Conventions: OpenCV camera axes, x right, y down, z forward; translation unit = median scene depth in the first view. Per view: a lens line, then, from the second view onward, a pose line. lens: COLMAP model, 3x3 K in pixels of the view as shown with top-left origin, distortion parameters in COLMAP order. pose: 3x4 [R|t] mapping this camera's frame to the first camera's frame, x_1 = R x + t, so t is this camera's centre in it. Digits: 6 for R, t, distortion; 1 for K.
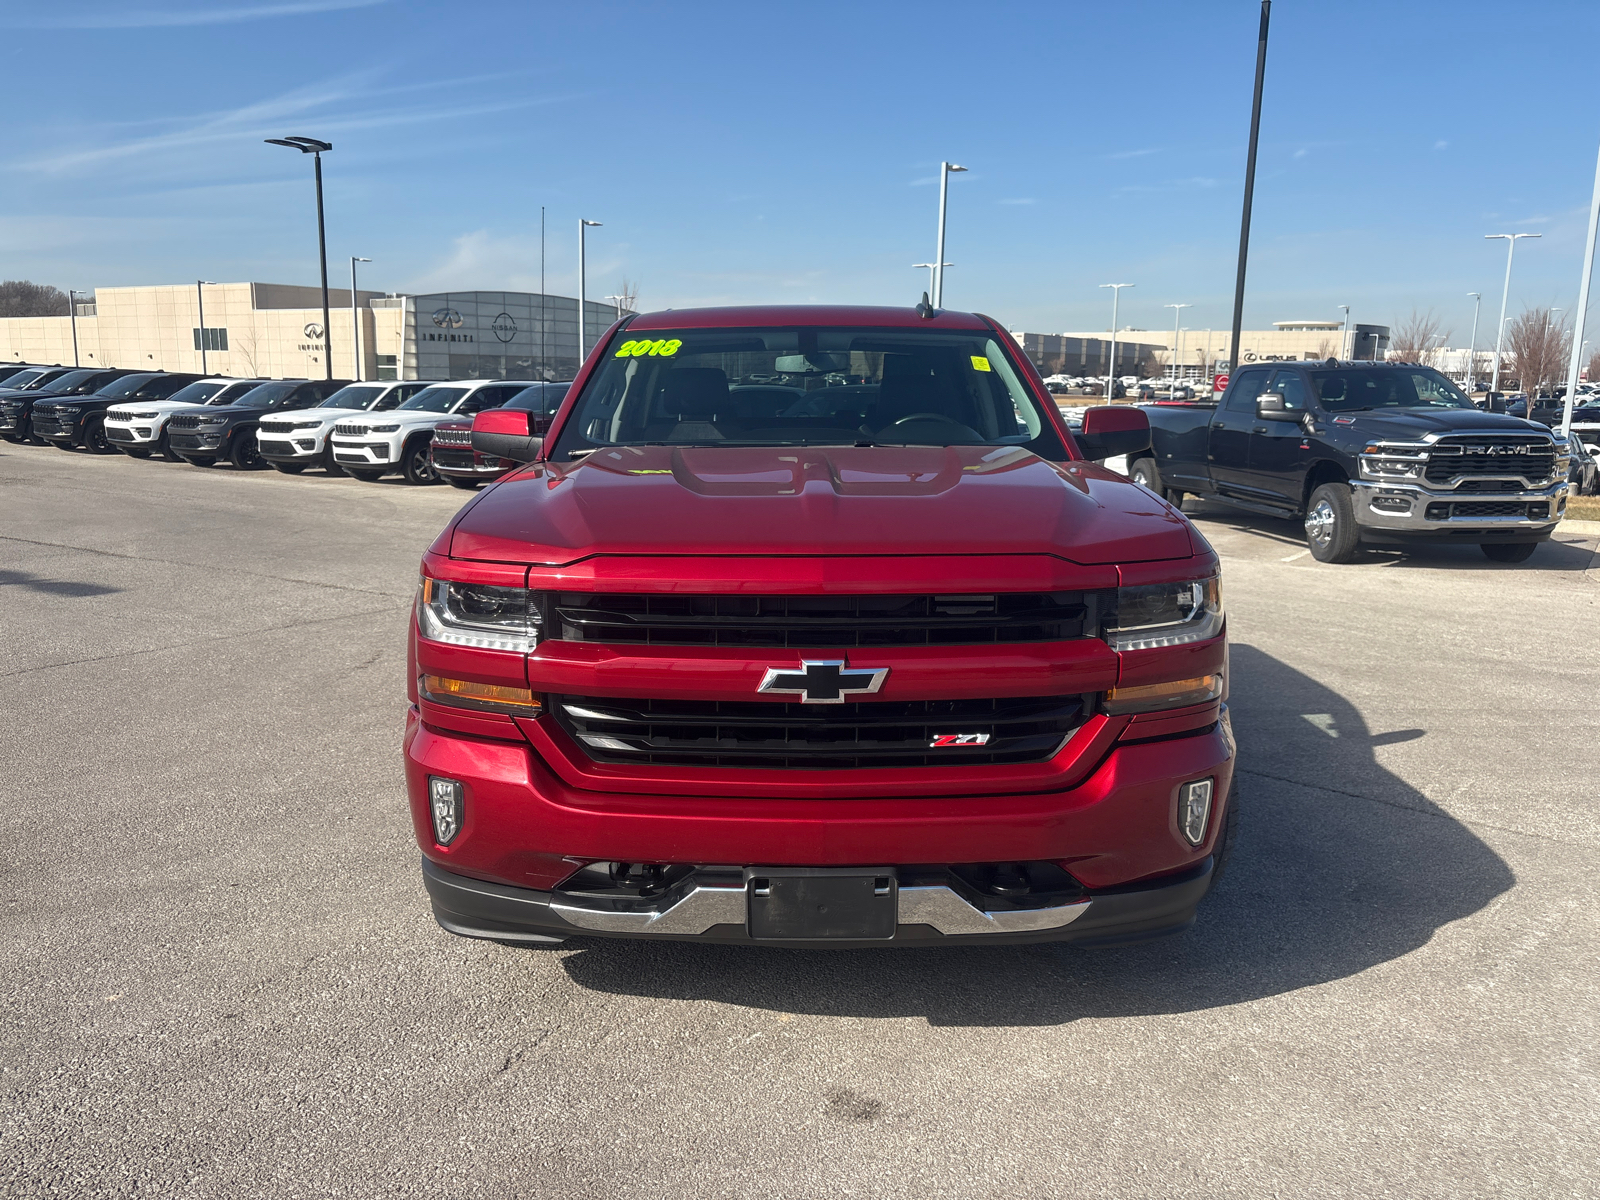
lens RADIAL K [[1254.3, 0, 768.0], [0, 1254.3, 610.2], [0, 0, 1]] dist [0.029487, -0.012916]
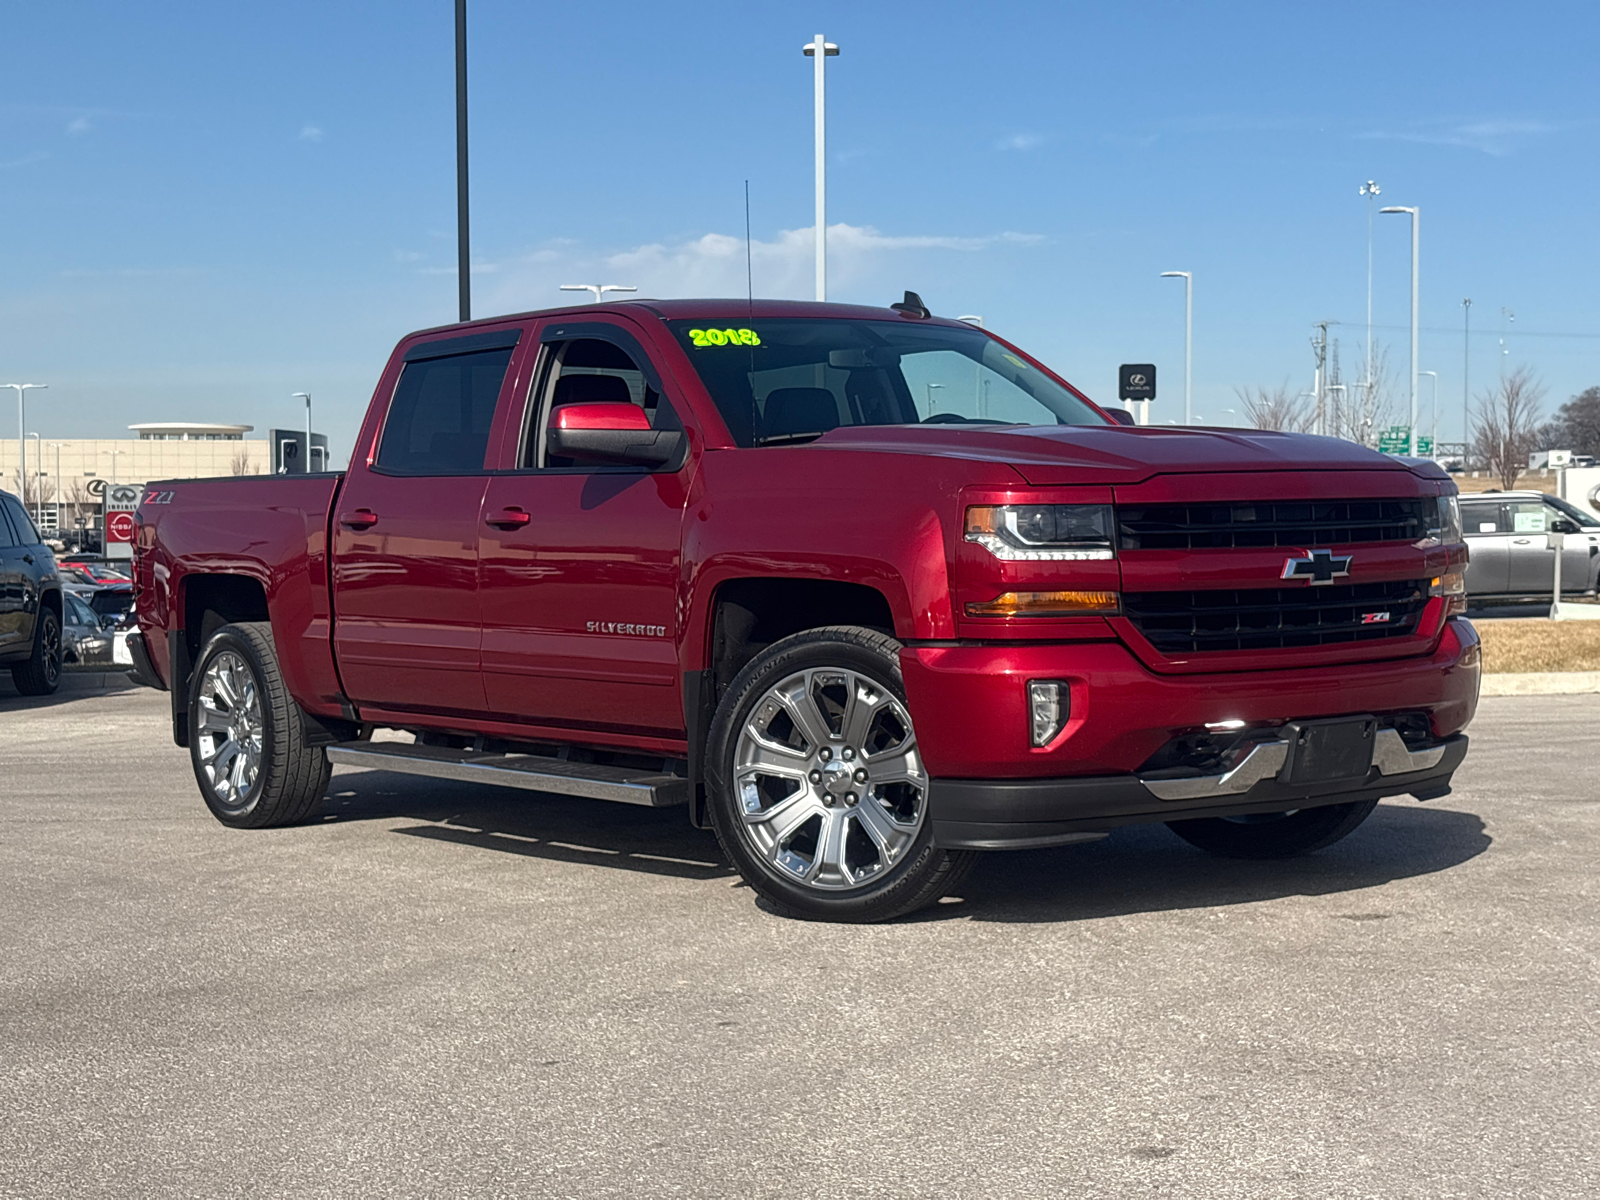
lens RADIAL K [[2575.5, 0, 792.1], [0, 2575.5, 604.5], [0, 0, 1]] dist [0.101108, 0.000000]
pose [[0.785138, -0.033844, 0.618395, -0.123404], [0.131196, 0.984933, -0.112667, 0.019706], [-0.605265, 0.169590, 0.777749, -0.043423]]
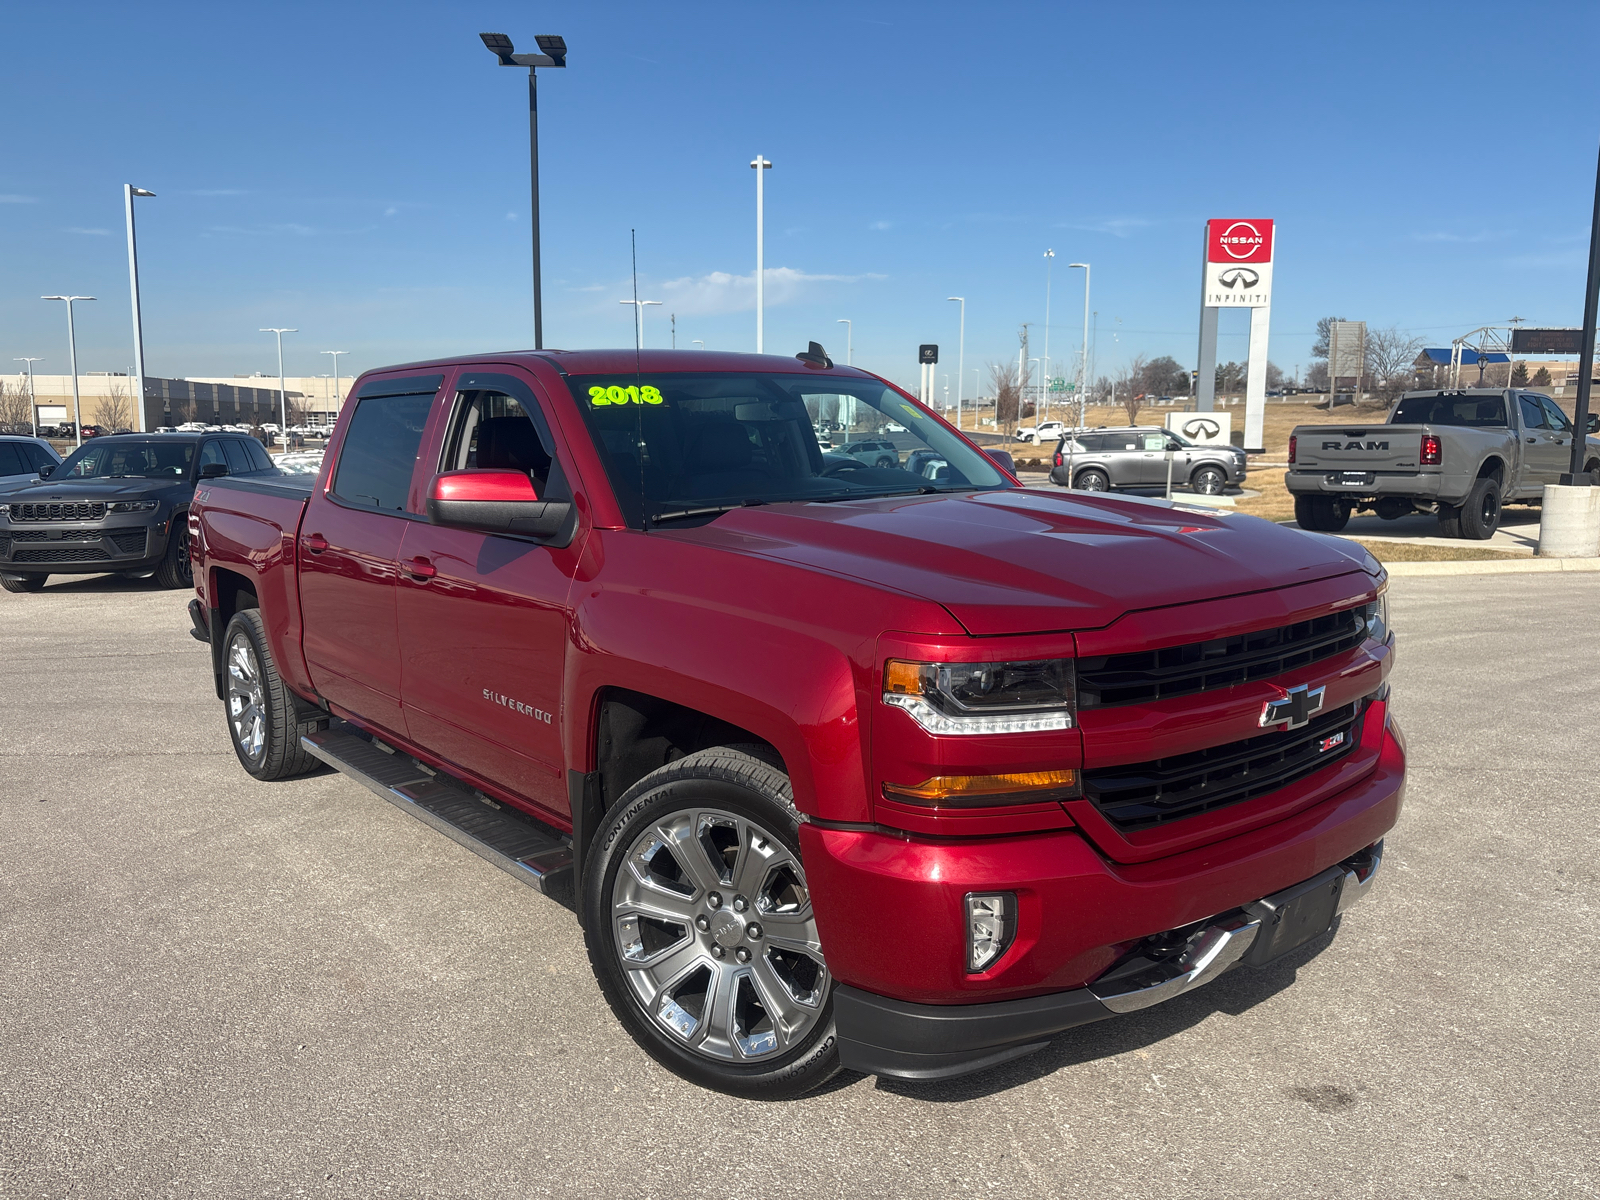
lens RADIAL K [[1254.3, 0, 796.5], [0, 1254.3, 599.0], [0, 0, 1]] dist [0.029487, -0.012916]
pose [[0.763630, -0.099886, 0.637881, -0.059412], [0.128303, 0.991734, 0.001700, -0.005596], [-0.632778, 0.080544, 0.770133, 0.027073]]
